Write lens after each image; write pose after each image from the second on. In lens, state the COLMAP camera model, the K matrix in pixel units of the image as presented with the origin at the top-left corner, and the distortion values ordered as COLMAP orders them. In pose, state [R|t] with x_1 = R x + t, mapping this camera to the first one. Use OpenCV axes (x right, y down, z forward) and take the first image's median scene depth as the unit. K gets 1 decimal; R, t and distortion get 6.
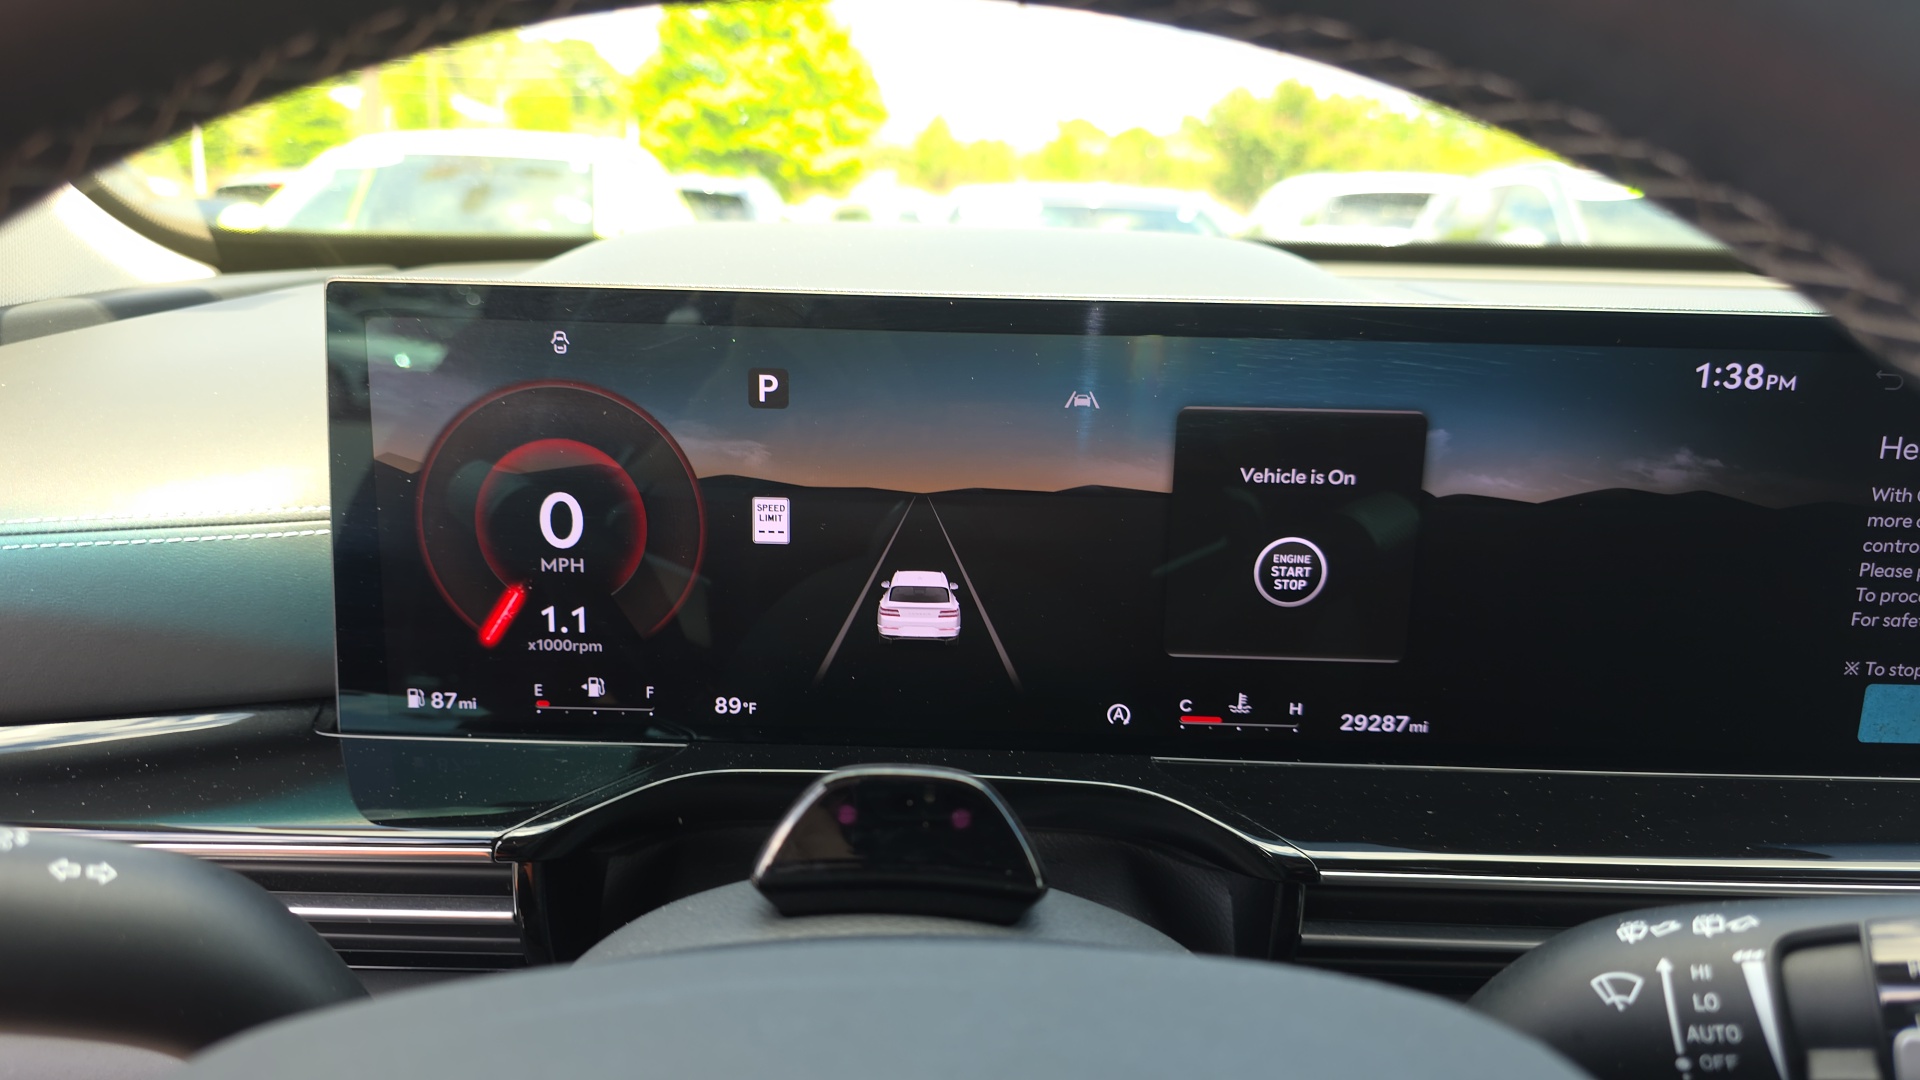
lens RADIAL K [[1299.0, 0, 960.5], [0, 1299.0, 561.9], [0, 0, 1]] dist [0.045886, -0.051547]
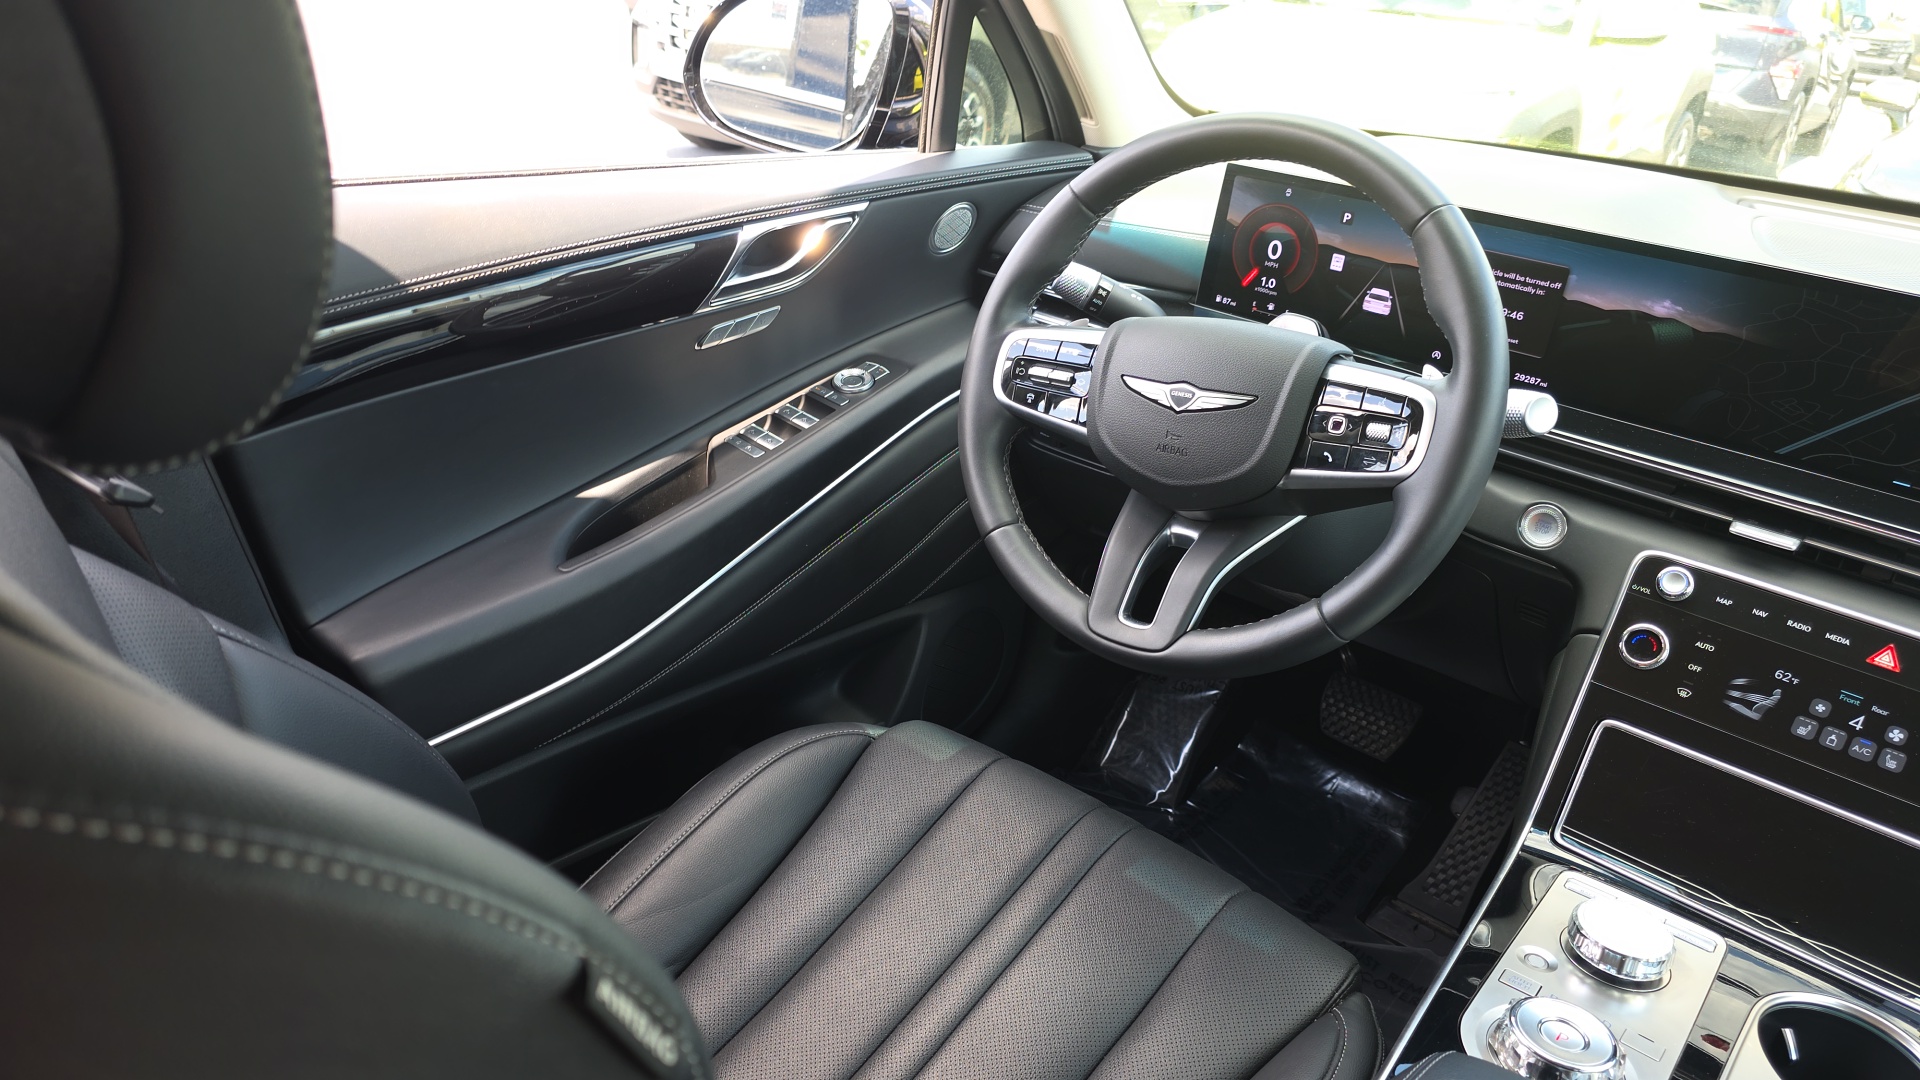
lens RADIAL K [[1299.0, 0, 919.6], [0, 1299.0, 534.5], [0, 0, 1]] dist [0.045886, -0.051547]
pose [[0.749753, 0.313712, -0.582628, 1.072197], [-0.216427, 0.948308, 0.232101, 0.071660], [0.625324, -0.047922, 0.778892, -1.965003]]
